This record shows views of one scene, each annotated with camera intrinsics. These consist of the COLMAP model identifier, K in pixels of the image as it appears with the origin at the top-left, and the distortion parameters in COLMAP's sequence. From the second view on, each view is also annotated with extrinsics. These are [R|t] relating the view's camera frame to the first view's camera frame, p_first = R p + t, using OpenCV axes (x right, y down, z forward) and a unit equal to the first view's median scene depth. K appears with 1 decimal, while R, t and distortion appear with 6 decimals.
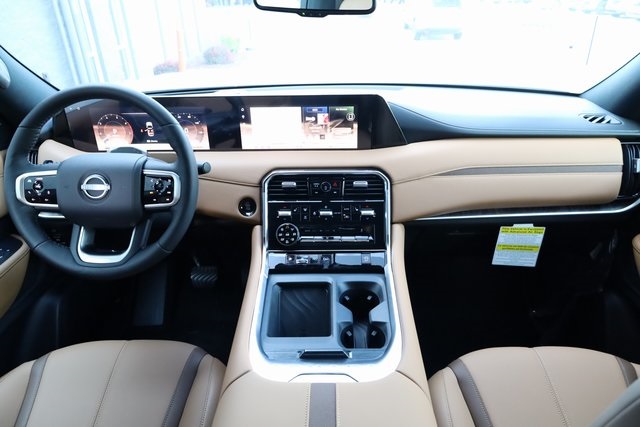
lens RADIAL K [[459.1, 0, 319.0], [0, 459.1, 215.1], [0, 0, 1]] dist [-0.016498, -0.002807]
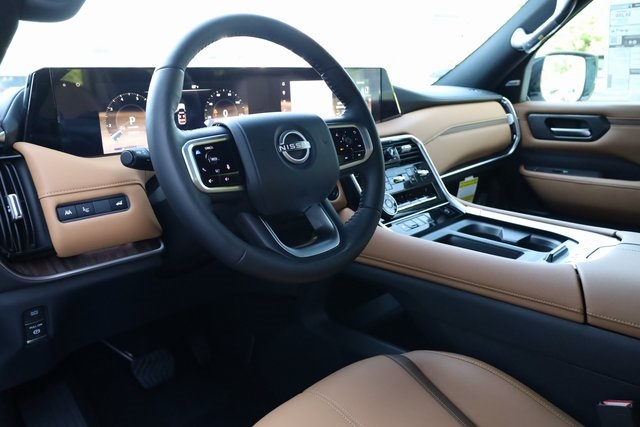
lens RADIAL K [[519.3, 0, 319.7], [0, 519.3, 213.8], [0, 0, 1]] dist [0.001230, -0.000143]
pose [[0.674741, -0.179006, 0.716018, -0.880982], [0.327683, 0.941939, -0.073306, 0.090171], [-0.661323, 0.284090, 0.694223, 0.374070]]
